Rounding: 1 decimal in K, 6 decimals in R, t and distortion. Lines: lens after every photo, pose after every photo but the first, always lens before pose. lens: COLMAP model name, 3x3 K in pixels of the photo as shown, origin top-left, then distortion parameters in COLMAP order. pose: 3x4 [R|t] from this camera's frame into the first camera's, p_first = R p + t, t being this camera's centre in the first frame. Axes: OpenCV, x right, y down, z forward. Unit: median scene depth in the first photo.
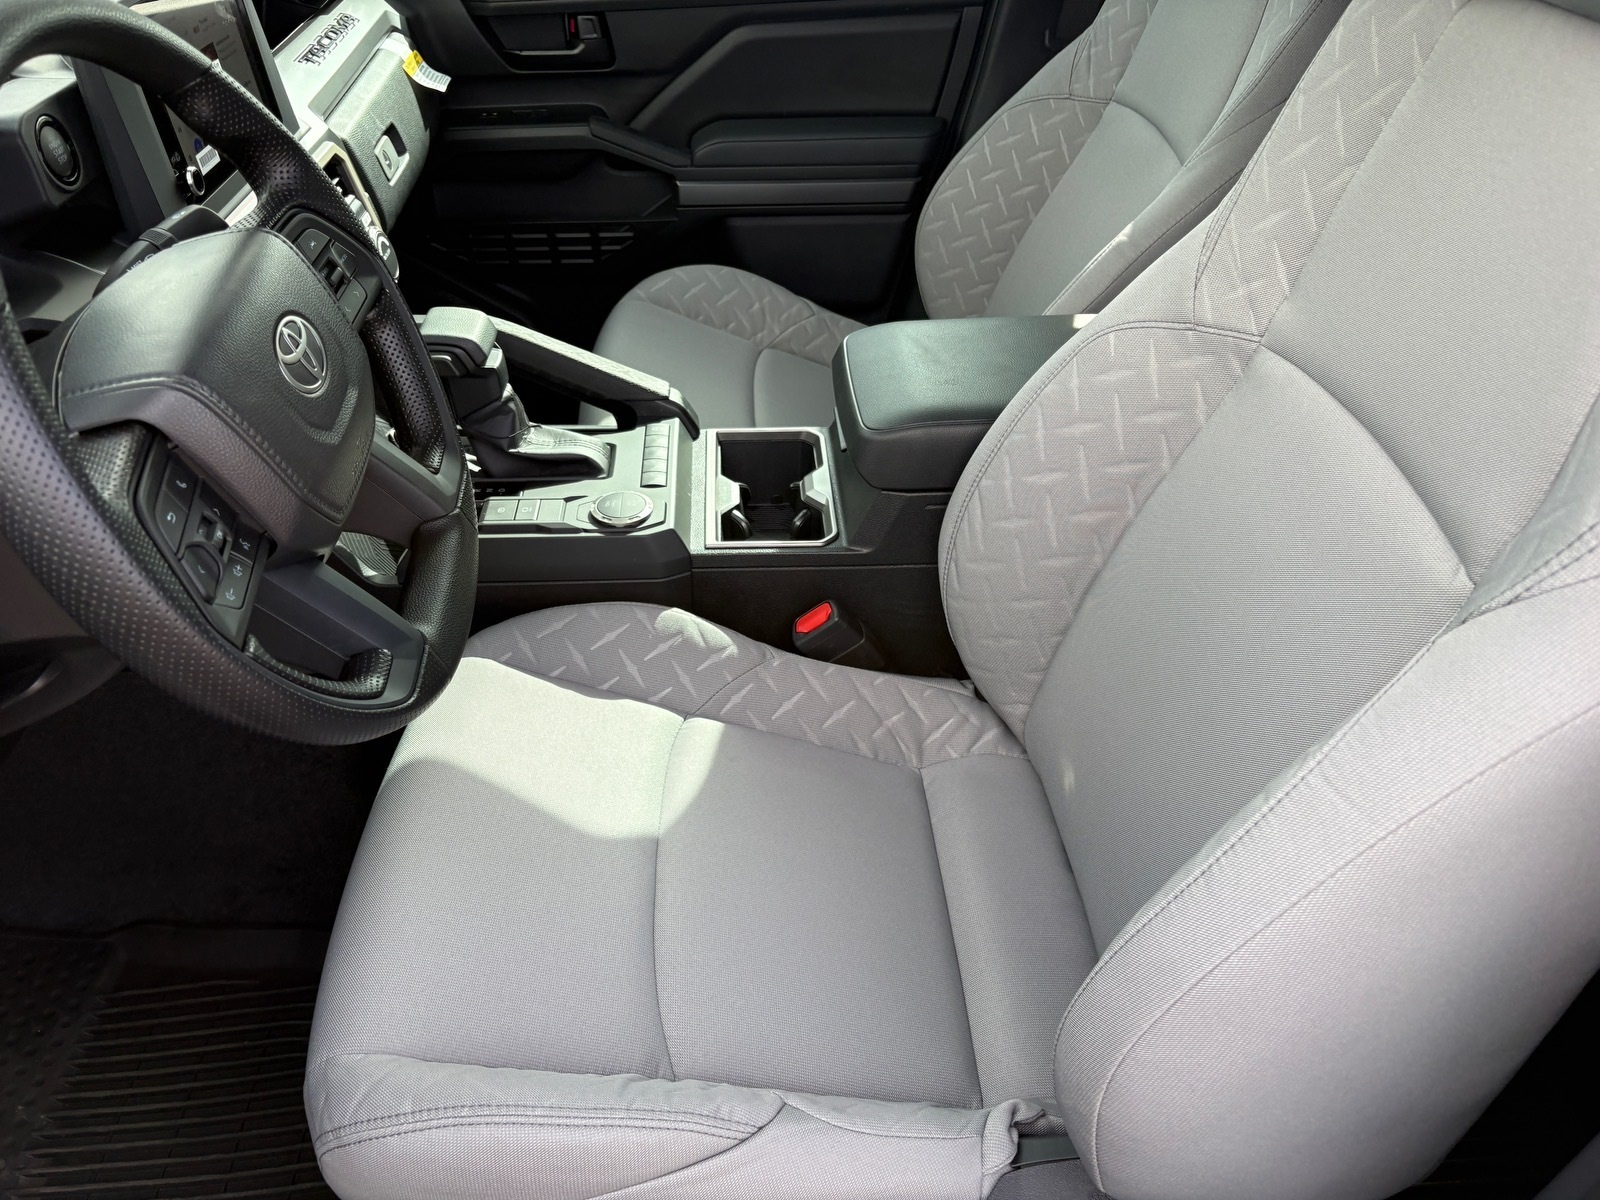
lens RADIAL K [[1227.3, 0, 800.0], [0, 1227.3, 600.0], [0, 0, 1]] dist [-0.007062, -0.003617]
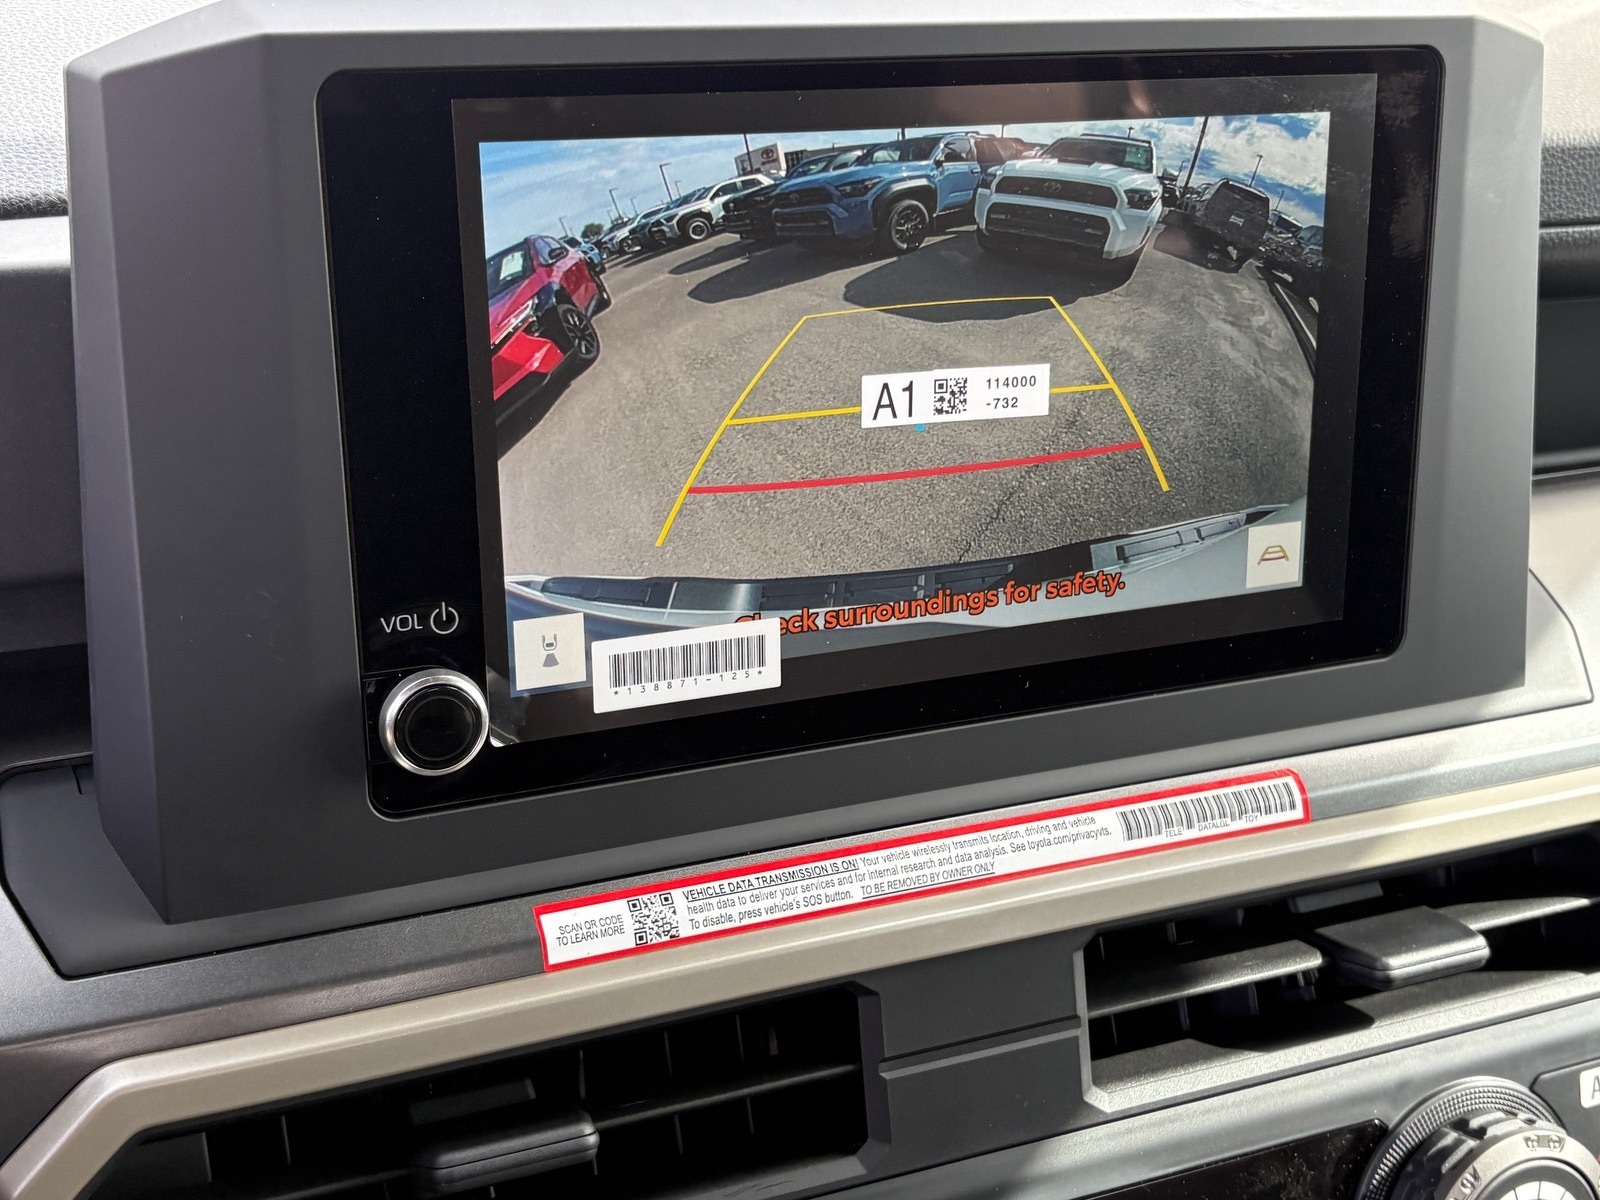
lens RADIAL K [[2079.1, 0, 833.7], [0, 2079.1, 600.8], [0, 0, 1]] dist [0.161006, -0.556683]
pose [[0.366160, 0.331829, -0.869377, -0.079712], [-0.570297, 0.818266, 0.072126, -0.358029], [0.735315, 0.469393, 0.488857, 0.680633]]
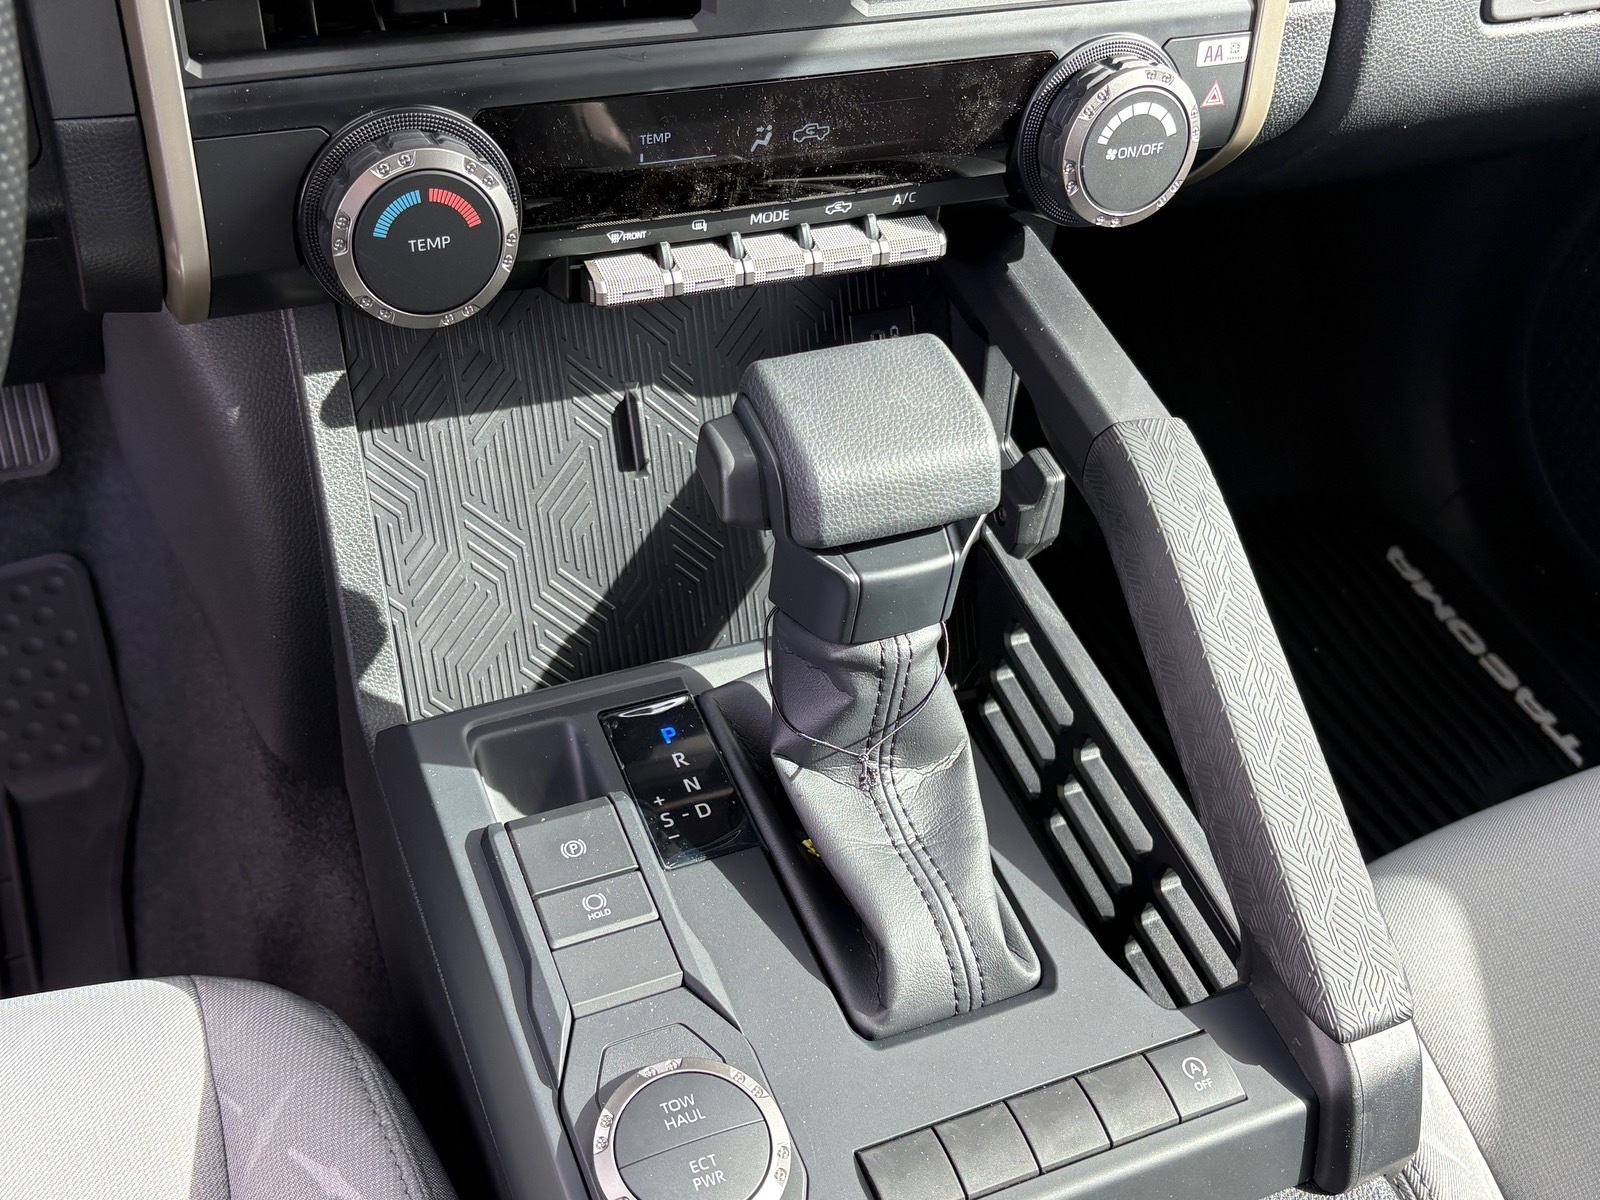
lens RADIAL K [[1733.8, 0, 800.0], [0, 1733.8, 600.0], [0, 0, 1]] dist [0.208848, -0.802217]
pose [[0.347134, 0.702278, -0.621534, 0.041496], [-0.652240, 0.656999, 0.378068, -0.345342], [0.673856, 0.274149, 0.686120, 0.654189]]
